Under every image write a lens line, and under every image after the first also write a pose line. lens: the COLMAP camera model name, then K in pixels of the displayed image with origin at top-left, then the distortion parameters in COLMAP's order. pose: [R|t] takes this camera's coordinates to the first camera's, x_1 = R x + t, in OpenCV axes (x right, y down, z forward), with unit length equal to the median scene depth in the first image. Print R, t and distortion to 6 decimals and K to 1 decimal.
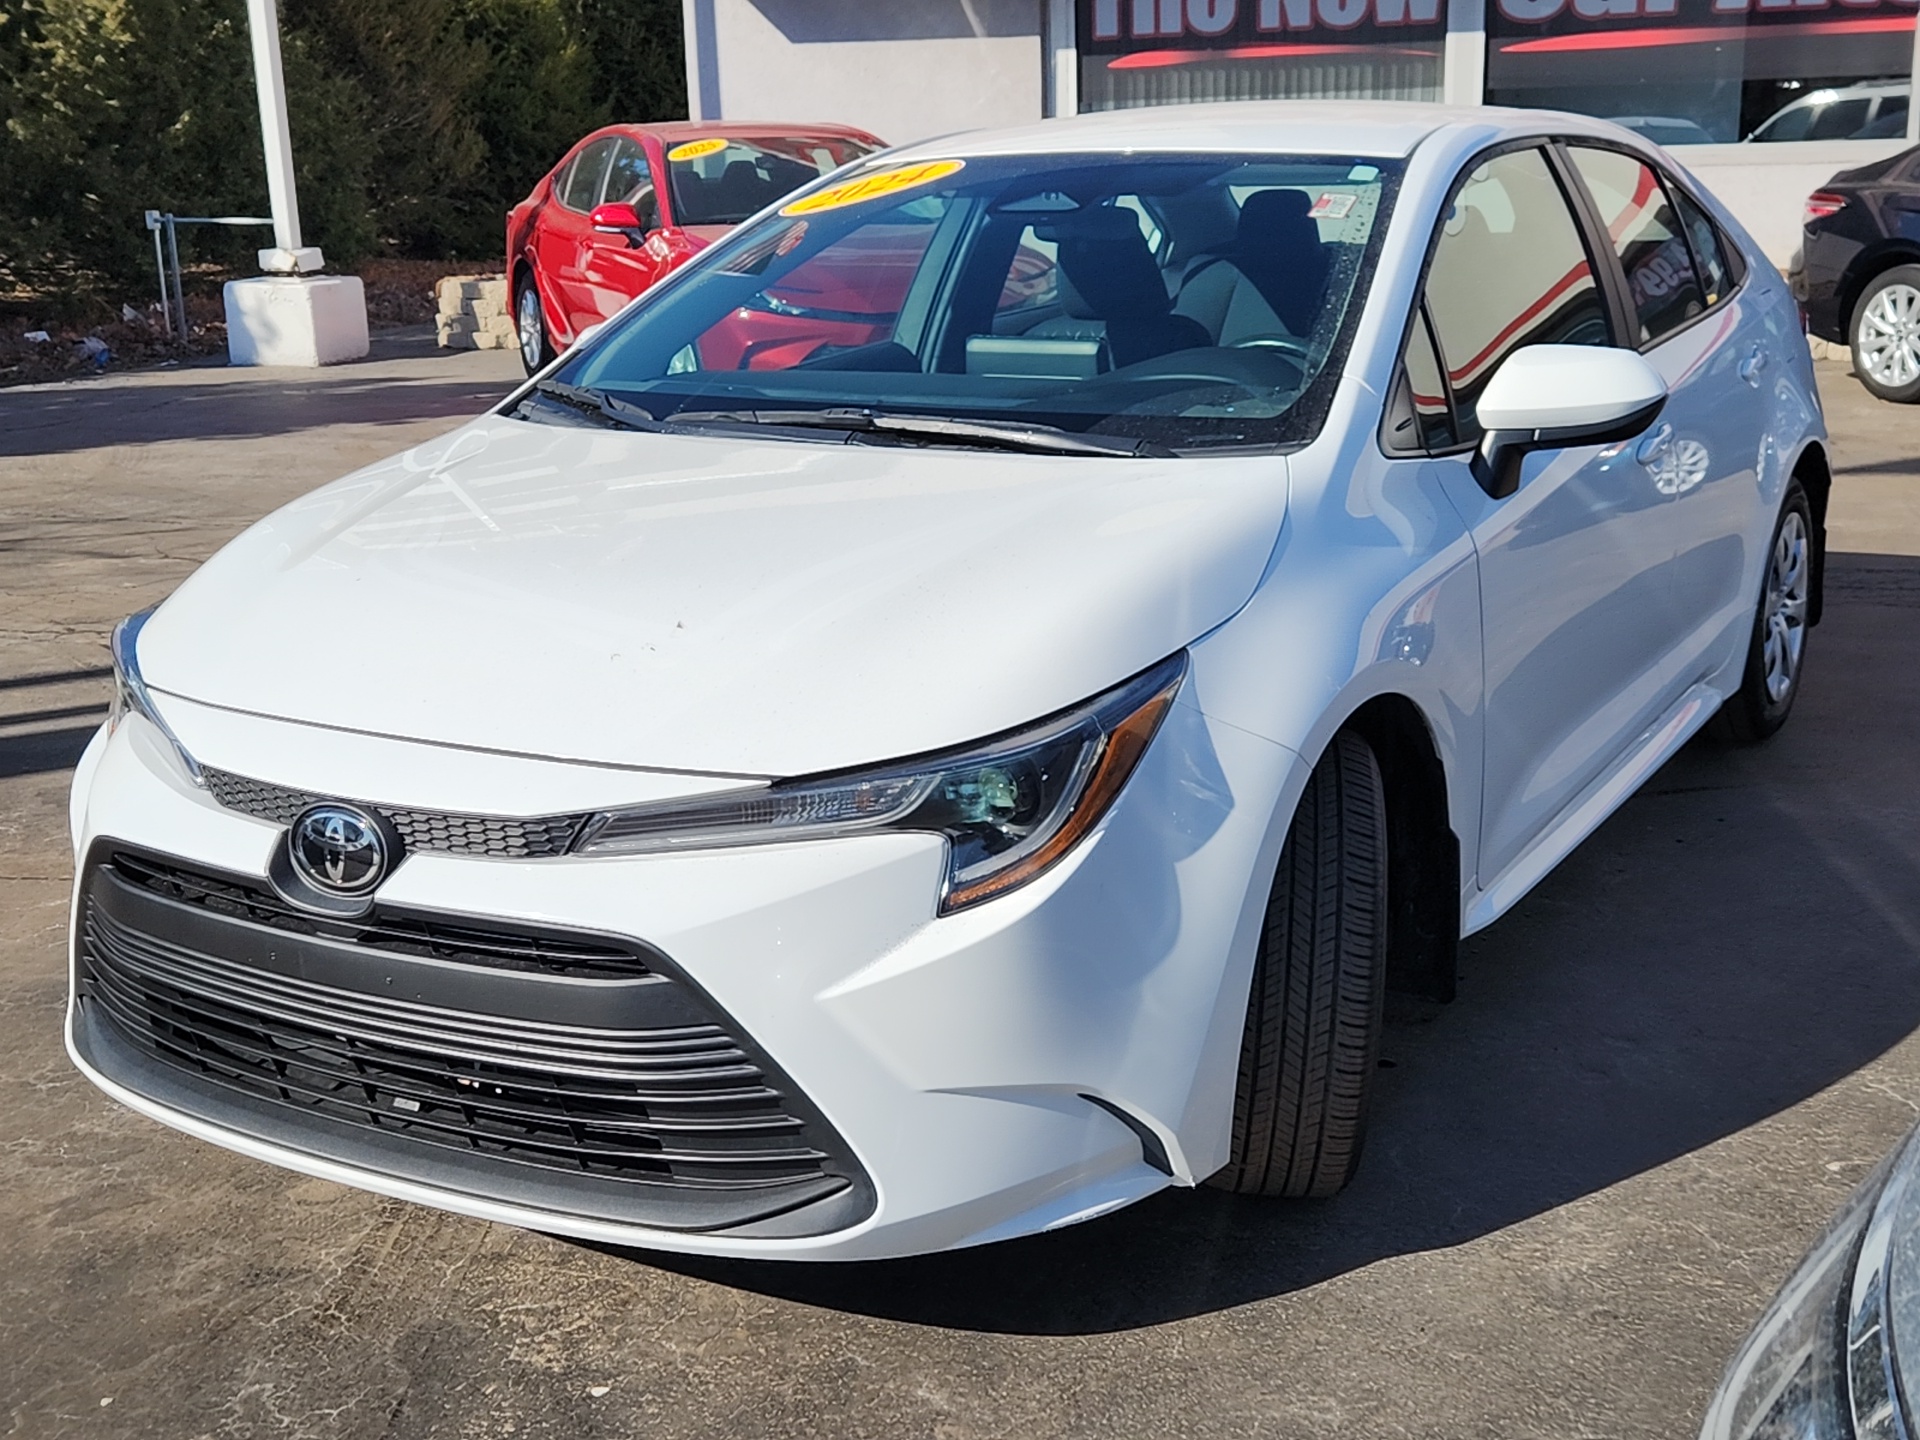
lens RADIAL K [[2289.4, 0, 961.9], [0, 2289.4, 716.3], [0, 0, 1]] dist [0.073961, -0.026431]
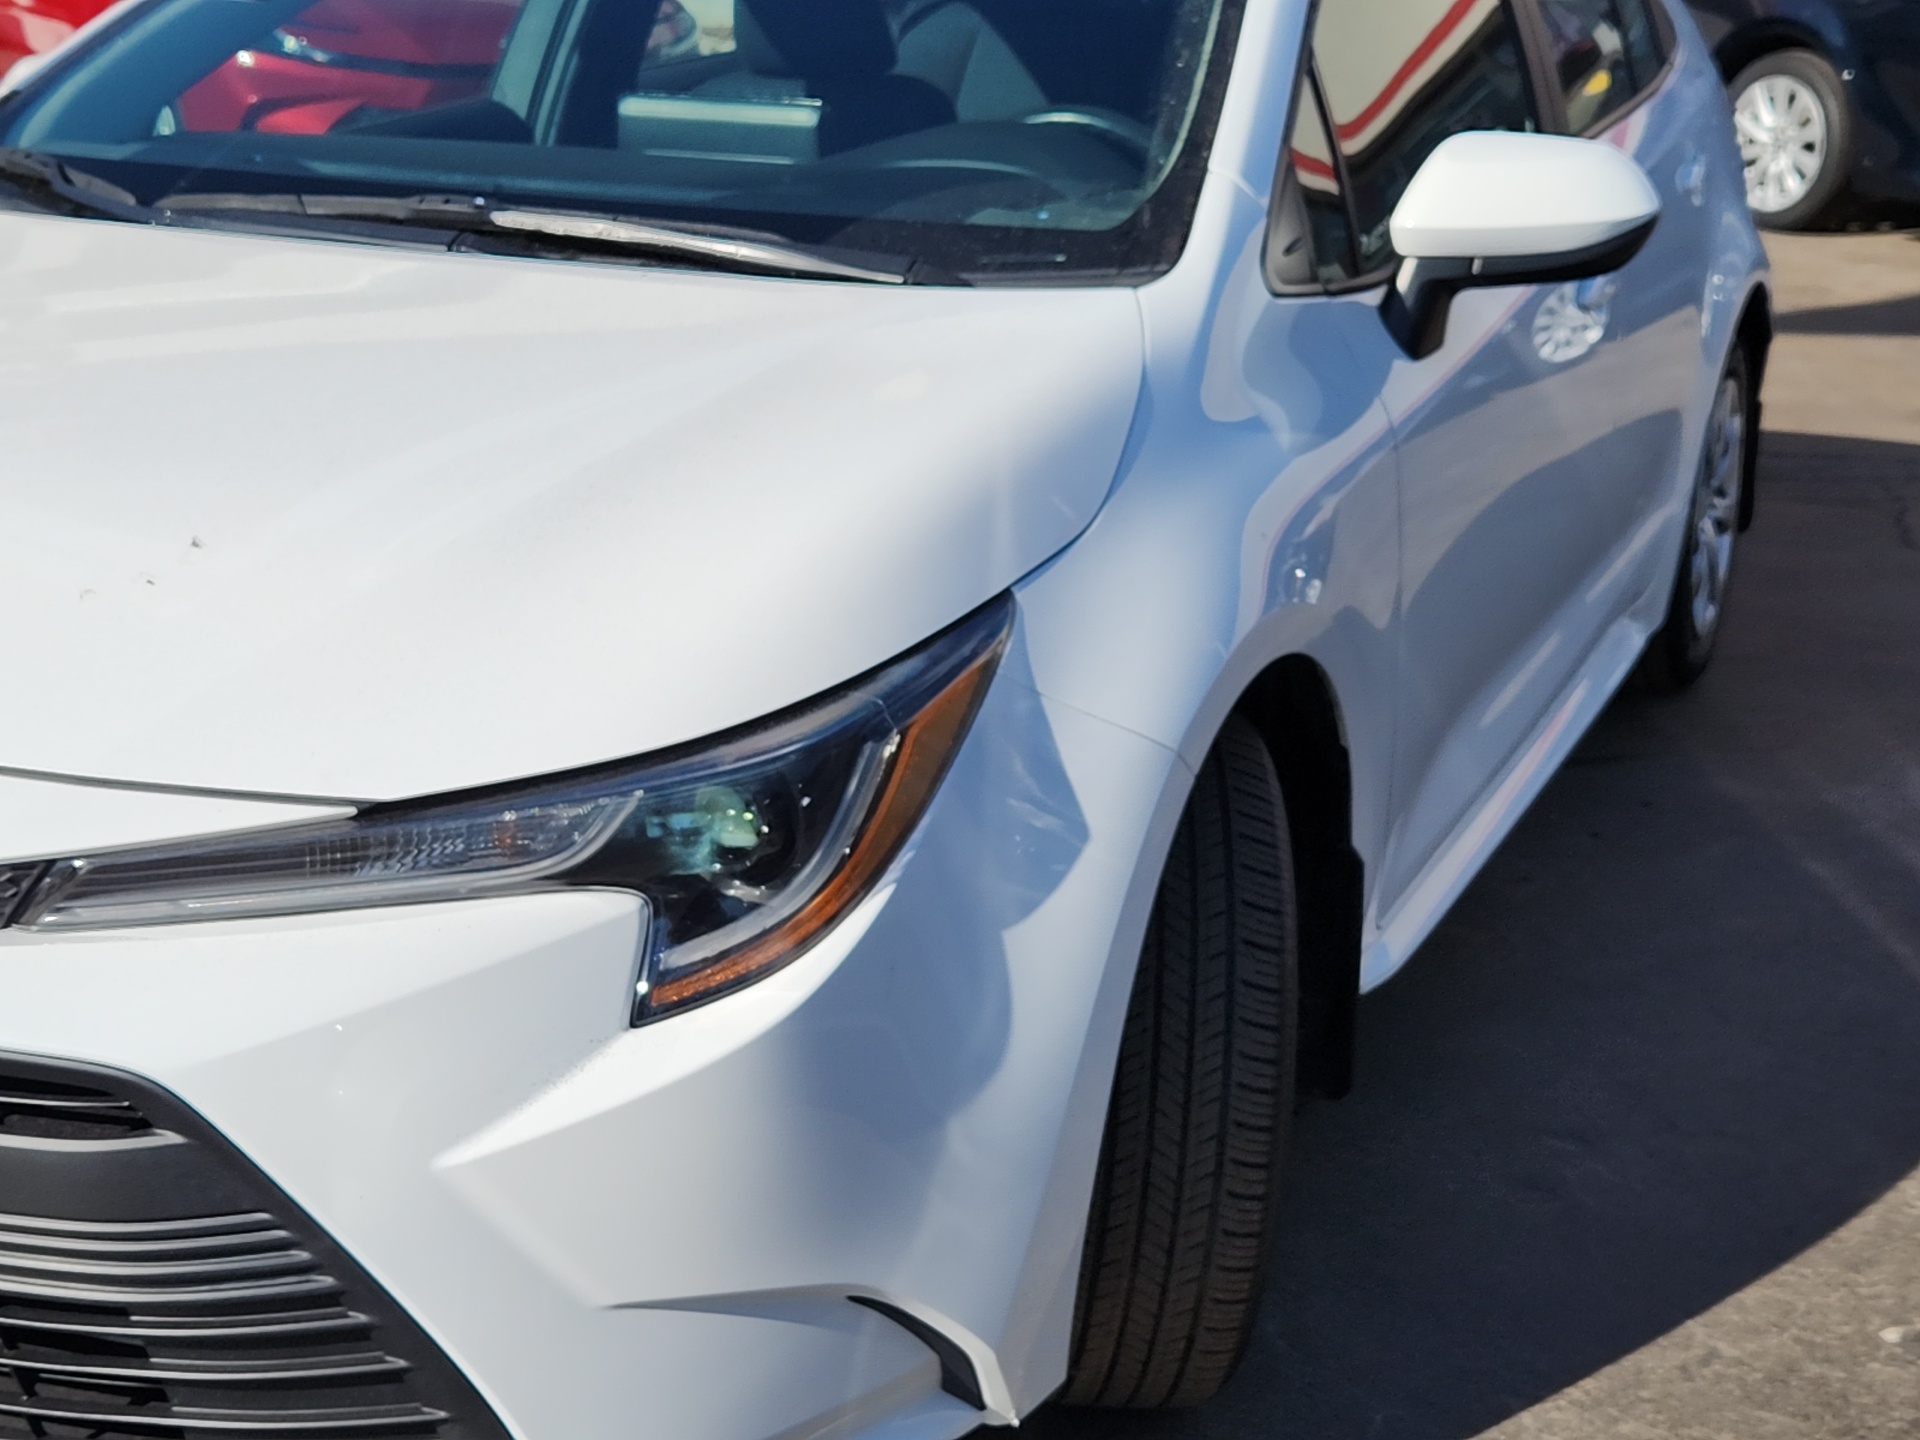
lens RADIAL K [[2983.5, 0, 954.1], [0, 2983.5, 728.7], [0, 0, 1]] dist [0.066359, -0.008296]
pose [[0.989908, 0.003556, 0.141670, -0.031128], [-0.009069, 0.999225, 0.038291, -0.019672], [-0.141424, -0.039190, 0.989173, 0.153390]]
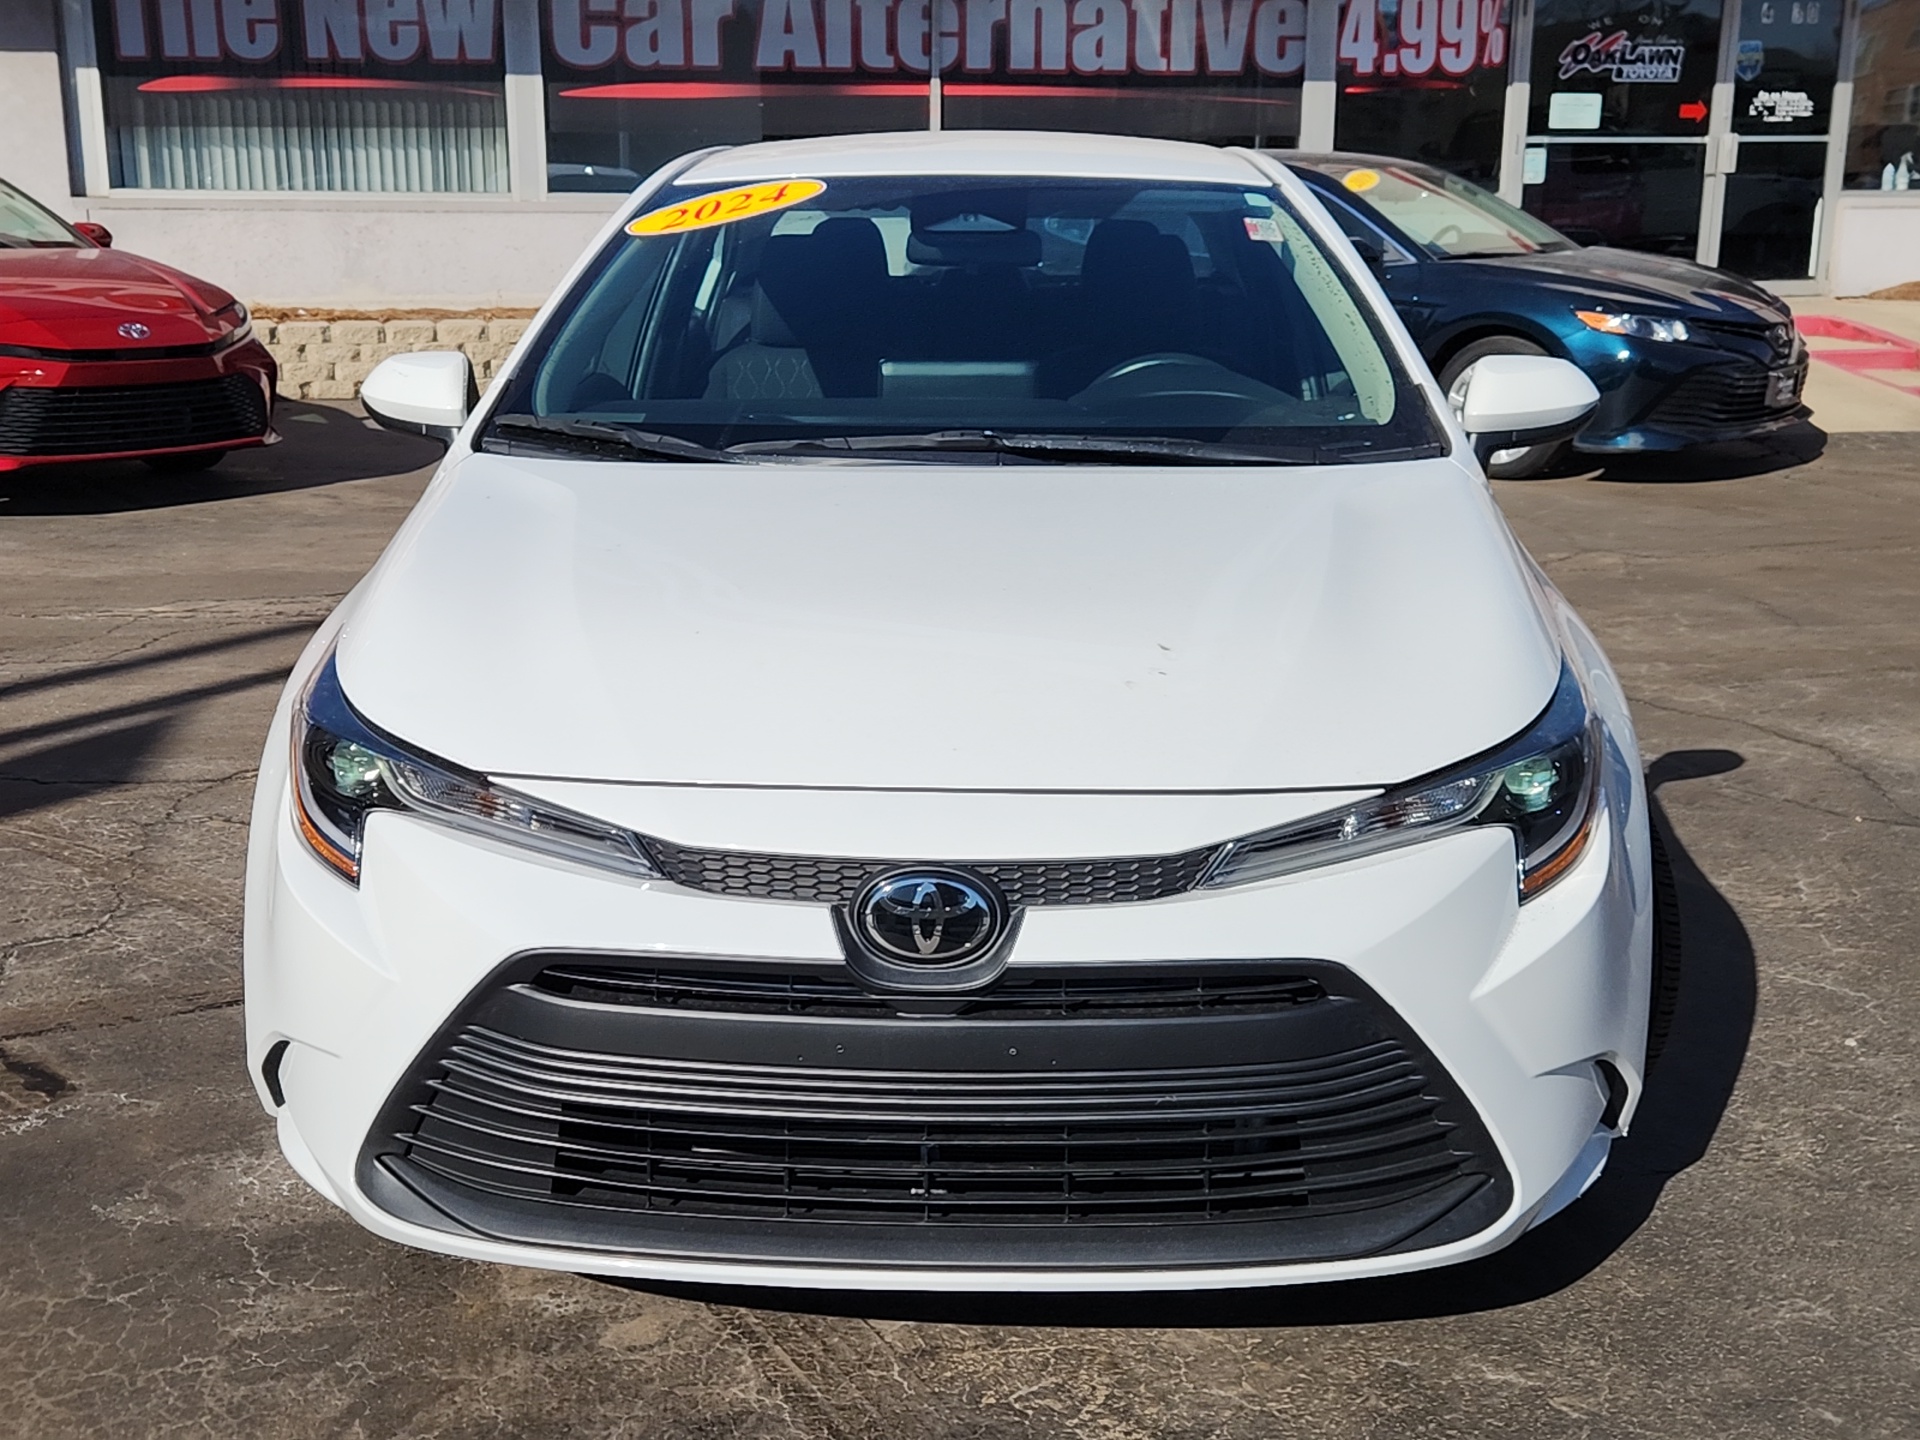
lens RADIAL K [[2289.4, 0, 961.9], [0, 2289.4, 716.3], [0, 0, 1]] dist [0.073961, -0.026431]
pose [[0.880299, -0.086784, 0.466415, -0.563159], [0.095482, 0.995419, 0.005004, -0.020523], [-0.464712, 0.040129, 0.884552, 0.160916]]
